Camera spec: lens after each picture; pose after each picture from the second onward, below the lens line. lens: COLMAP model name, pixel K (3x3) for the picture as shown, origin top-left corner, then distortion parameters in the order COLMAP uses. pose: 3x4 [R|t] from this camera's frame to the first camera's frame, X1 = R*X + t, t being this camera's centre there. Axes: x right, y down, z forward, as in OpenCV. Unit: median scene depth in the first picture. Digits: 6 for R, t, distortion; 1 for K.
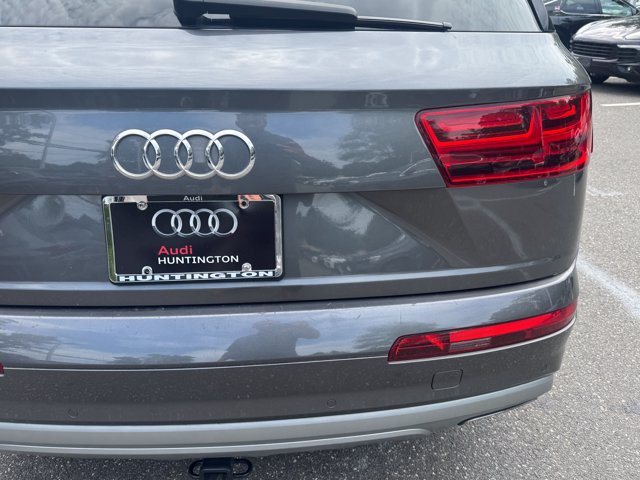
lens RADIAL K [[461.4, 0, 320.9], [0, 461.4, 248.7], [0, 0, 1]] dist [0.023254, -0.003575]
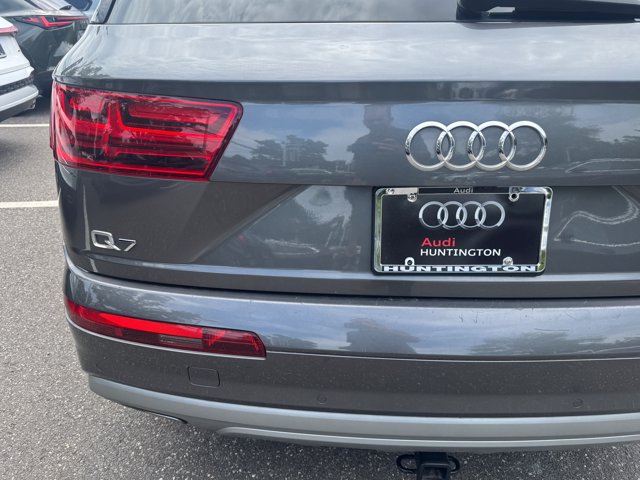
lens RADIAL K [[475.6, 0, 320.0], [0, 475.6, 240.0], [0, 0, 1]] dist [0.004014, -0.011884]
pose [[0.995658, 0.025572, -0.089509, -0.473578], [-0.026408, 0.999618, -0.008171, 0.013773], [0.089266, 0.010499, 0.995952, -0.046819]]
